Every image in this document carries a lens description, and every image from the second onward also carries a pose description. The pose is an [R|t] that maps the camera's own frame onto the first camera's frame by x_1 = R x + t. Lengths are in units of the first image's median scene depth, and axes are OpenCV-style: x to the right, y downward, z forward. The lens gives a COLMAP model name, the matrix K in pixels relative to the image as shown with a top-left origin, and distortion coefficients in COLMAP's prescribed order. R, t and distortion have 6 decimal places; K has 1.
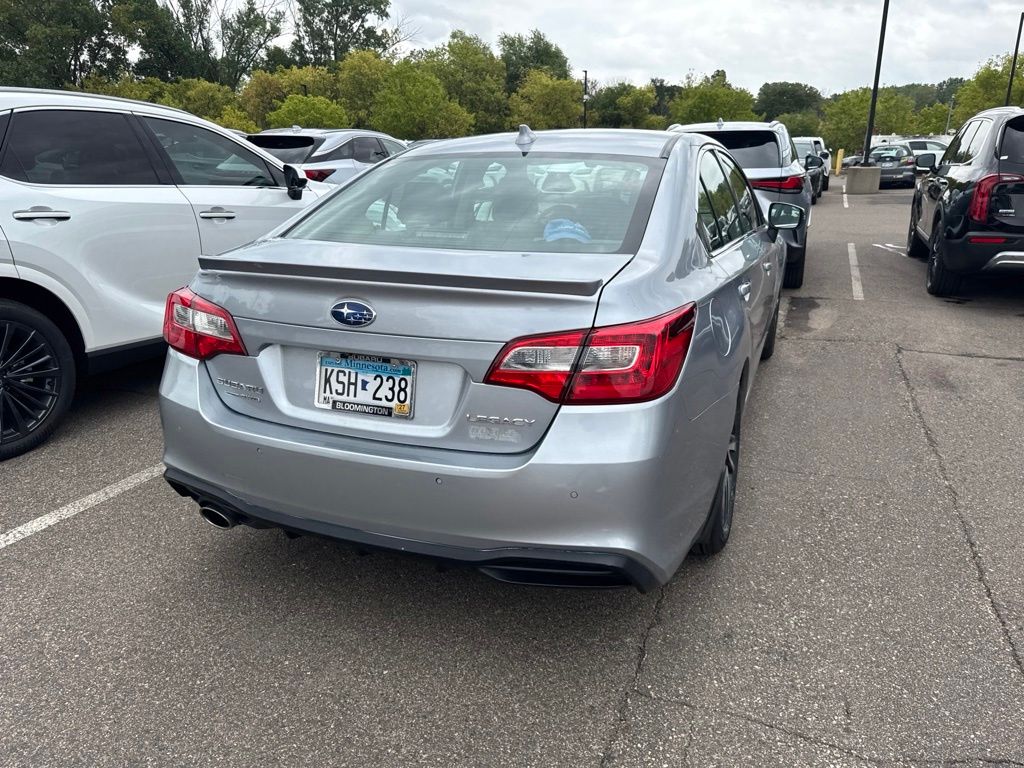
lens RADIAL K [[723.6, 0, 515.2], [0, 723.6, 384.5], [0, 0, 1]] dist [0.014421, -0.019839]
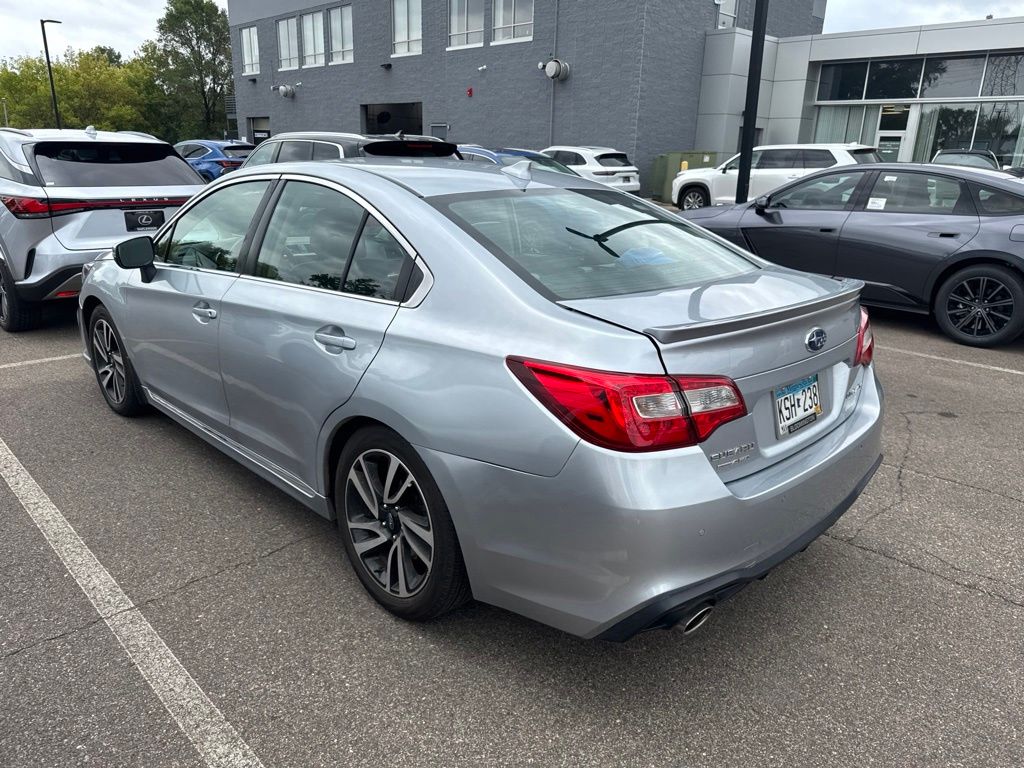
lens RADIAL K [[720.8, 0, 516.5], [0, 720.8, 388.5], [0, 0, 1]] dist [0.024166, -0.028179]
pose [[0.391441, -0.261374, 0.882302, -0.698225], [0.259613, 0.951231, 0.166614, -0.164611], [-0.882822, 0.163837, 0.440207, 0.449574]]
